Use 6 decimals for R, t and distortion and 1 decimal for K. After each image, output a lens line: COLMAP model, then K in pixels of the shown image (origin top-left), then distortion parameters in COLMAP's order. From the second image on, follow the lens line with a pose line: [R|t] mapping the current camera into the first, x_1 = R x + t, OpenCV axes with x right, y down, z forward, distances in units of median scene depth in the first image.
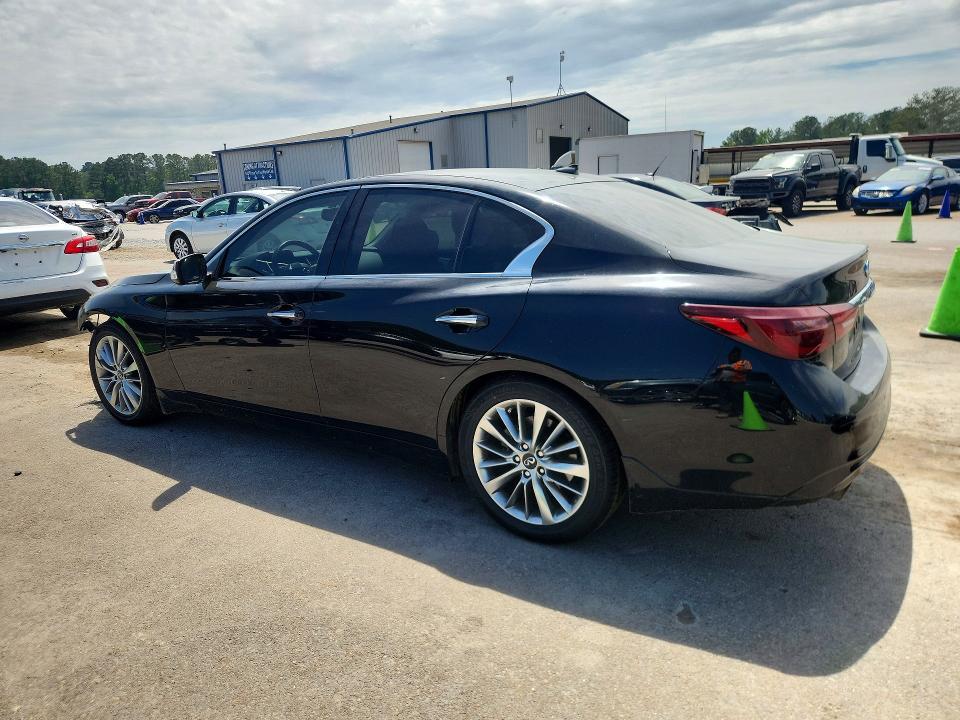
lens RADIAL K [[651.7, 0, 477.0], [0, 651.7, 359.2], [0, 0, 1]] dist [0.052827, -0.046931]
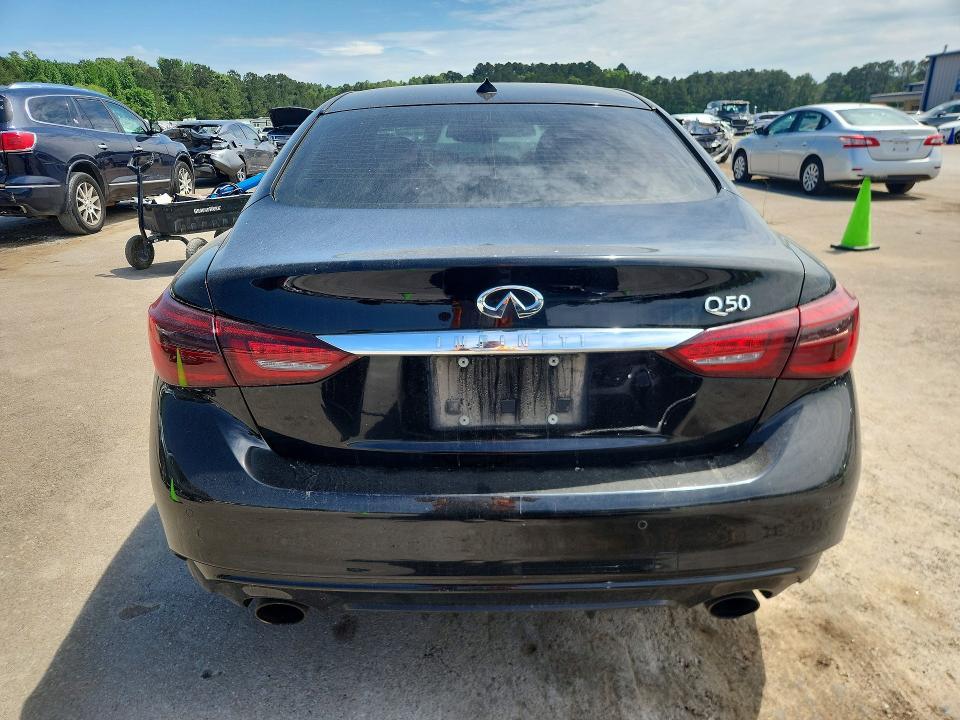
lens RADIAL K [[651.7, 0, 477.0], [0, 651.7, 359.2], [0, 0, 1]] dist [0.052827, -0.046931]
pose [[0.554442, 0.303988, -0.774717, 0.797910], [-0.209487, 0.951905, 0.223590, -0.159549], [0.805425, 0.038326, 0.591457, 0.569531]]
